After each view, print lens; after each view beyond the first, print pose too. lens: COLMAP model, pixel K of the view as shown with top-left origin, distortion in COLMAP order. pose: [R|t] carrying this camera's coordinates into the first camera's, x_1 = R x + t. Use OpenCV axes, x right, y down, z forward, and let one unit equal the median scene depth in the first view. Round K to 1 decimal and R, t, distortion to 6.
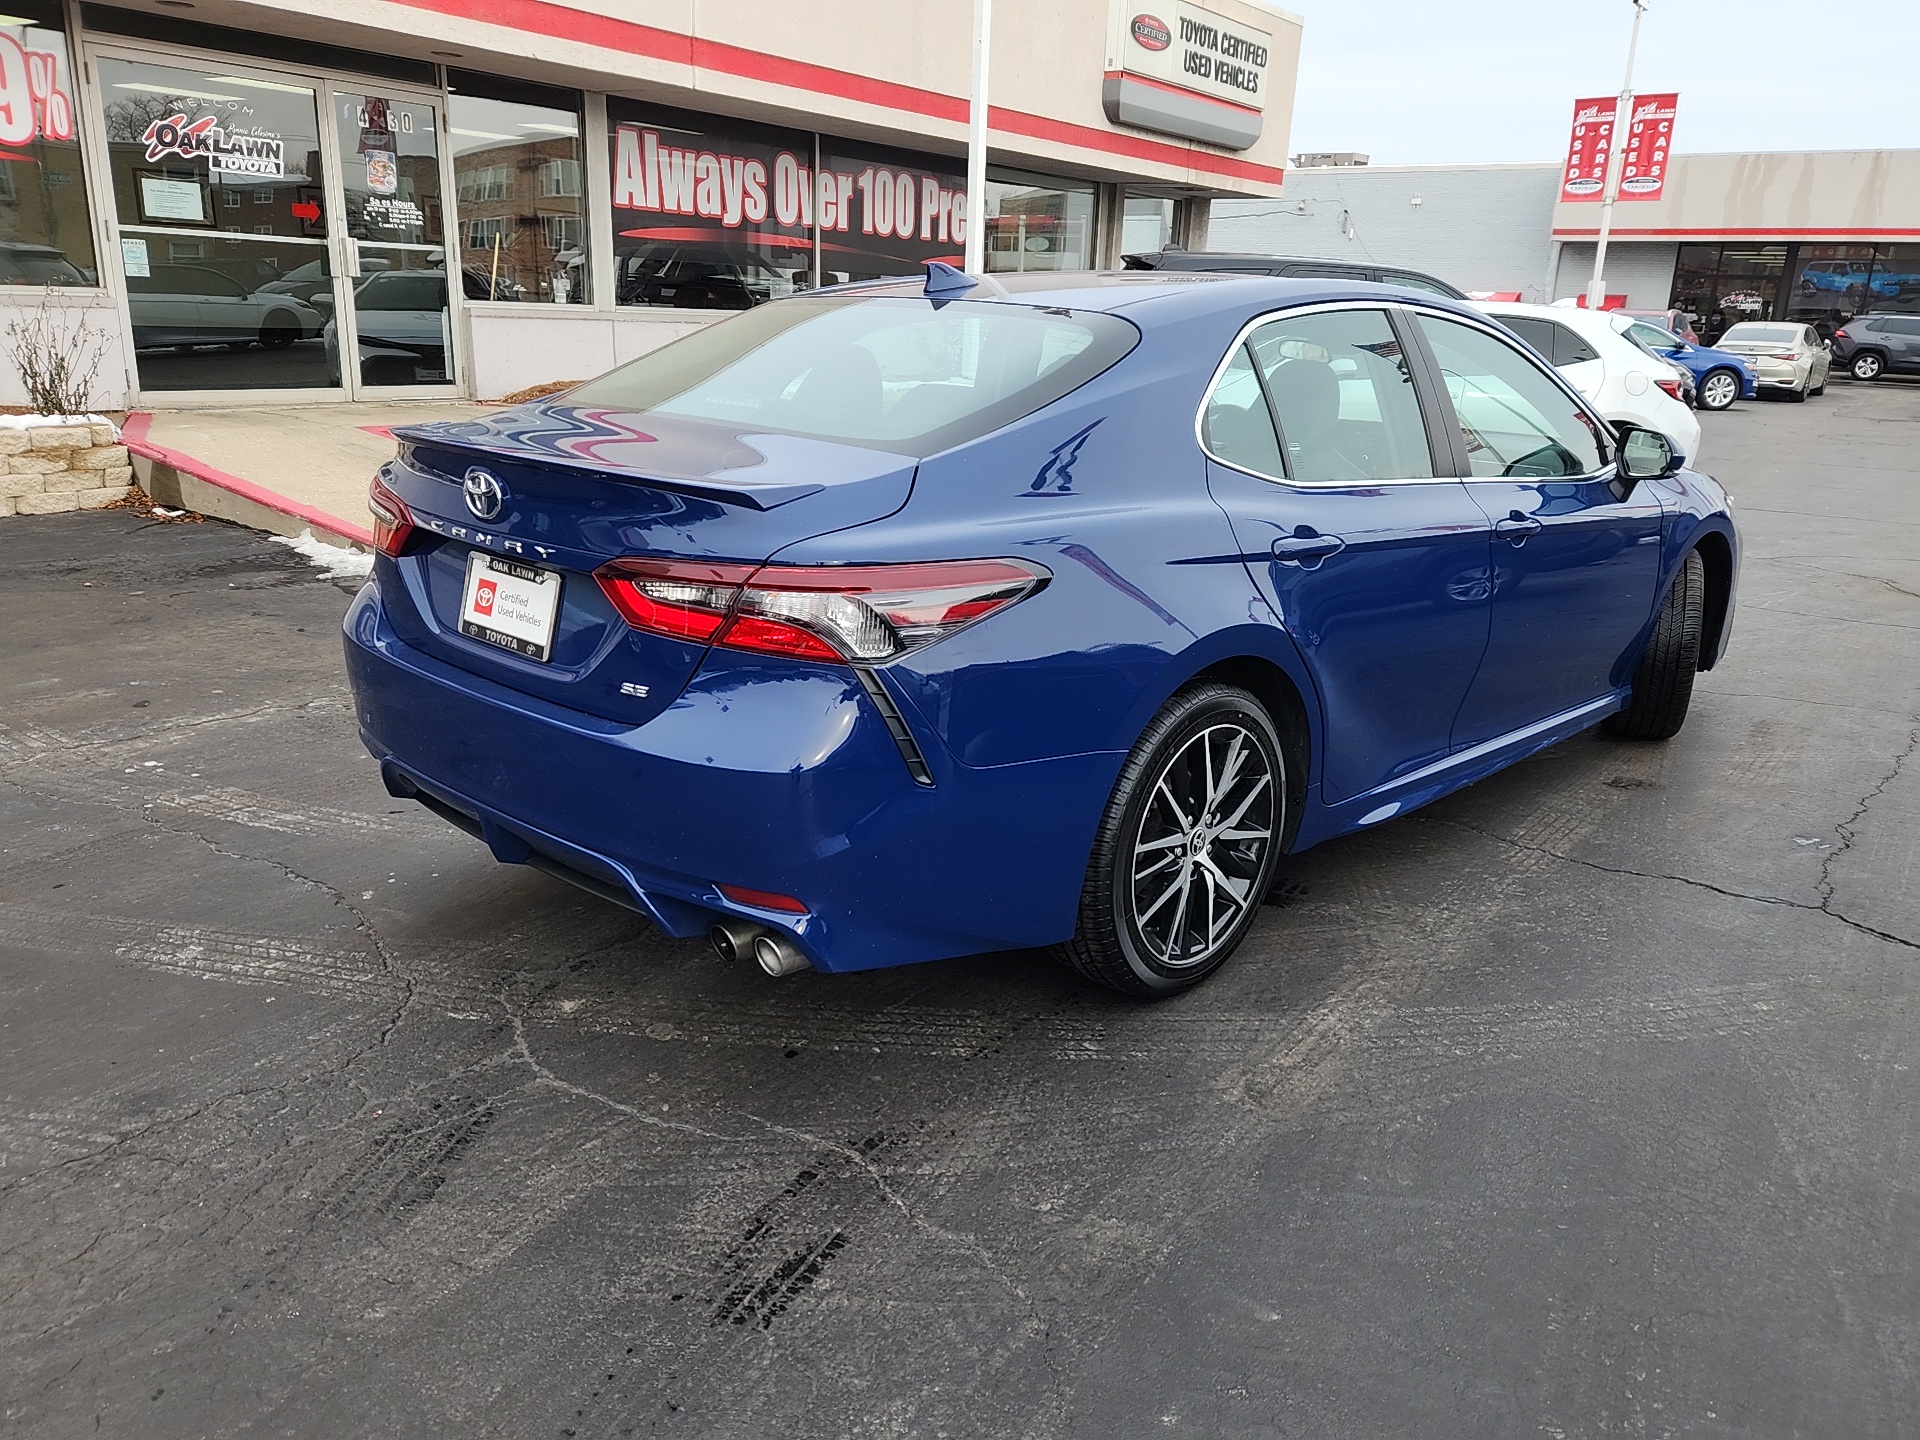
lens RADIAL K [[1469.1, 0, 959.6], [0, 1469.1, 729.9], [0, 0, 1]] dist [0.033174, -0.013159]
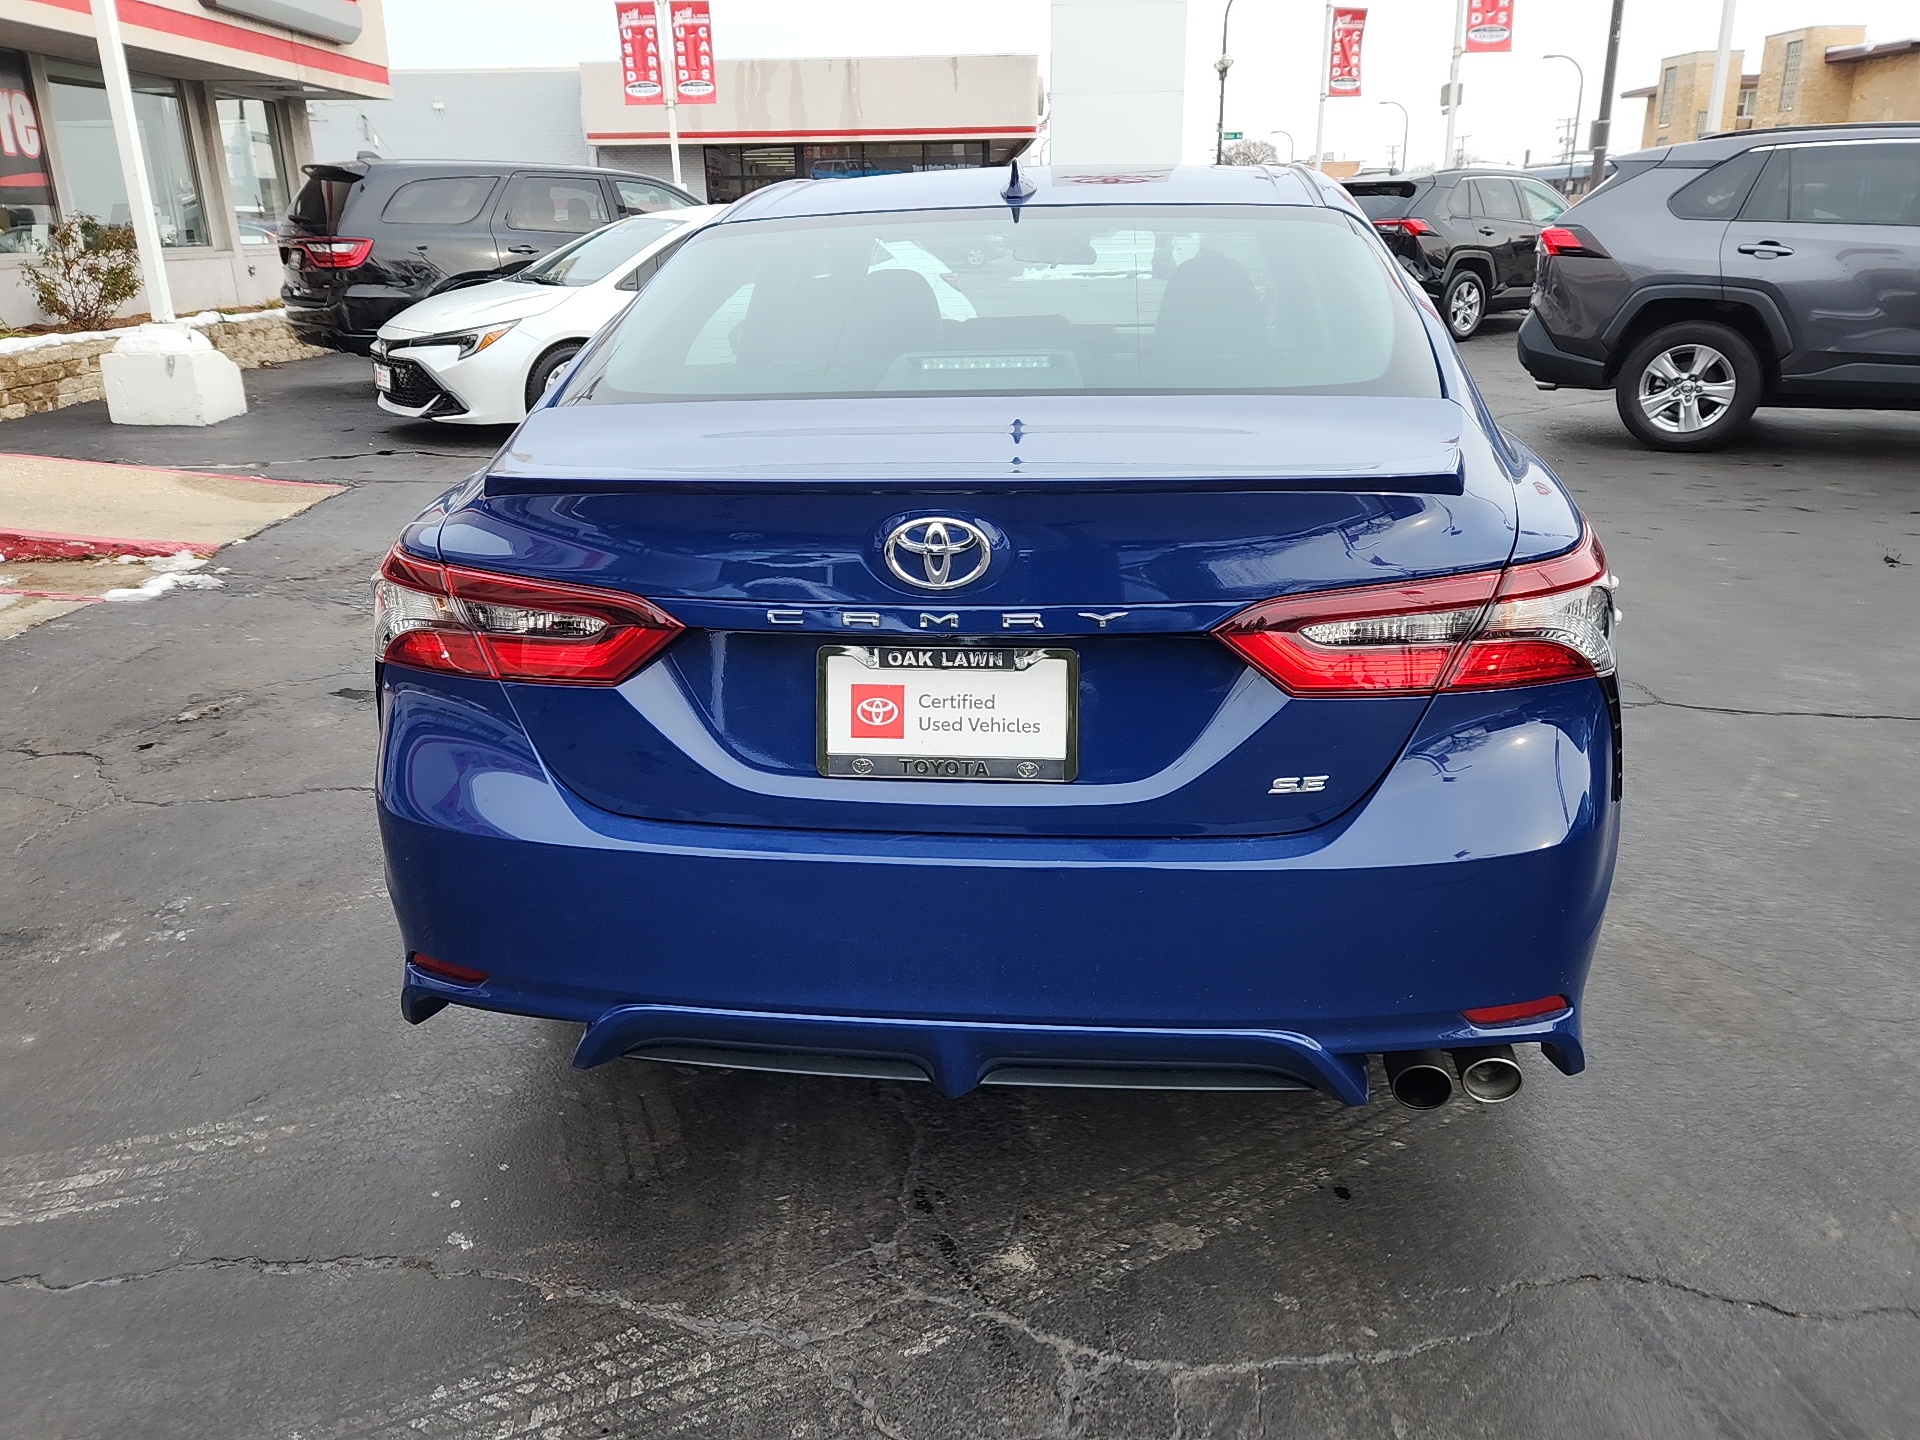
lens RADIAL K [[1460.3, 0, 941.3], [0, 1460.3, 711.2], [0, 0, 1]] dist [0.046282, -0.018255]
pose [[0.802179, -0.239253, 0.547052, -0.100044], [0.214748, 0.970506, 0.109551, -0.023812], [-0.557128, 0.029599, 0.829899, 0.072695]]
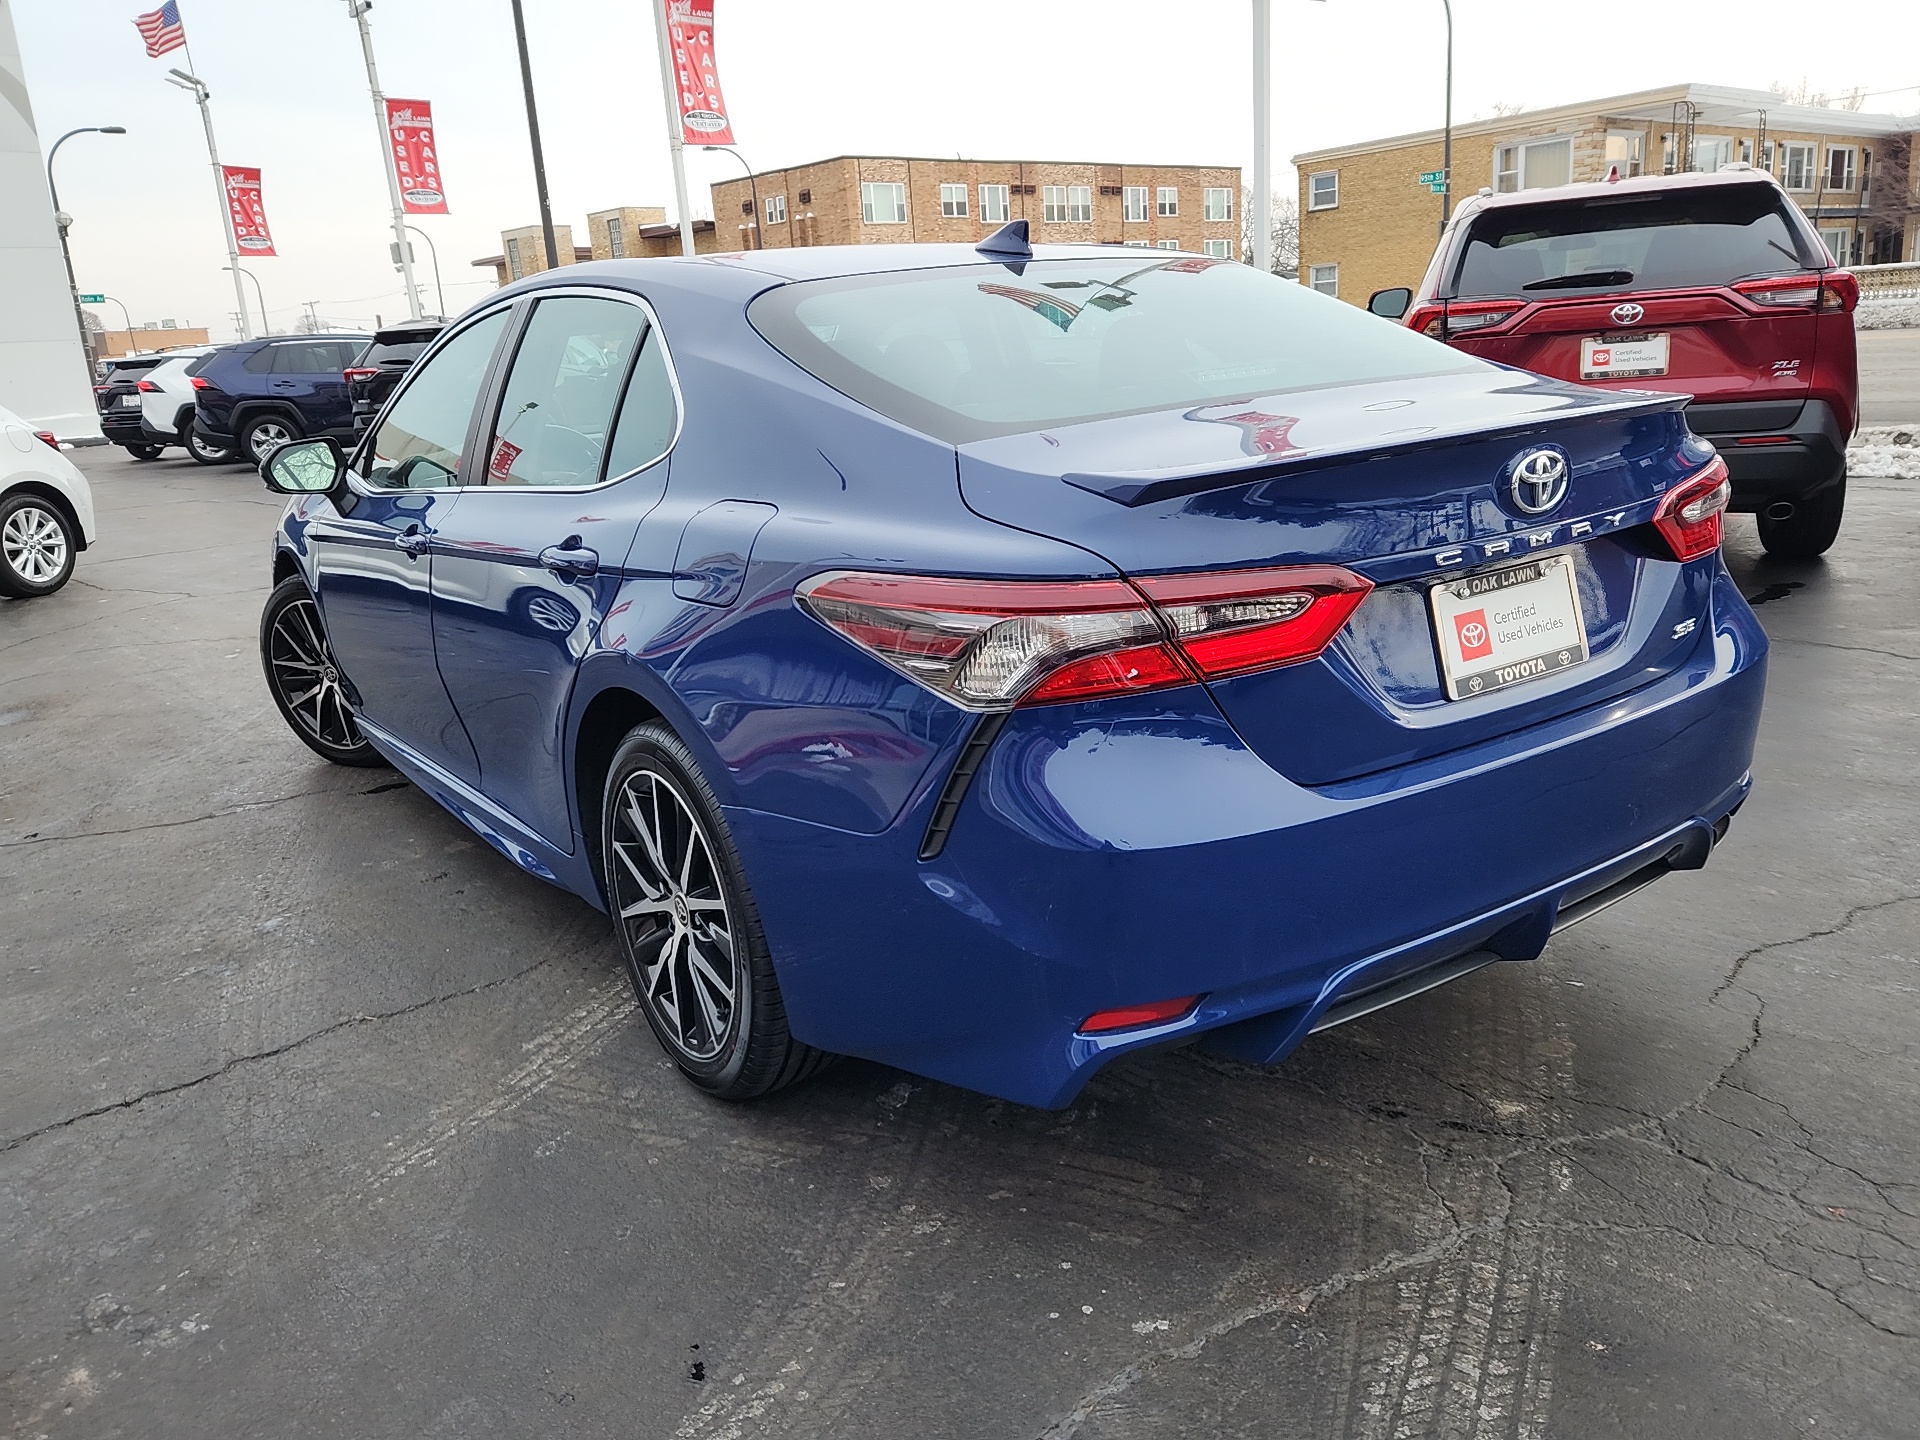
lens RADIAL K [[1467.8, 0, 959.8], [0, 1467.8, 724.0], [0, 0, 1]] dist [0.036830, -0.001712]
pose [[0.196674, -0.302942, 0.932494, -0.165645], [0.347394, 0.910901, 0.222657, -0.046745], [-0.916862, 0.280153, 0.284391, 0.161797]]
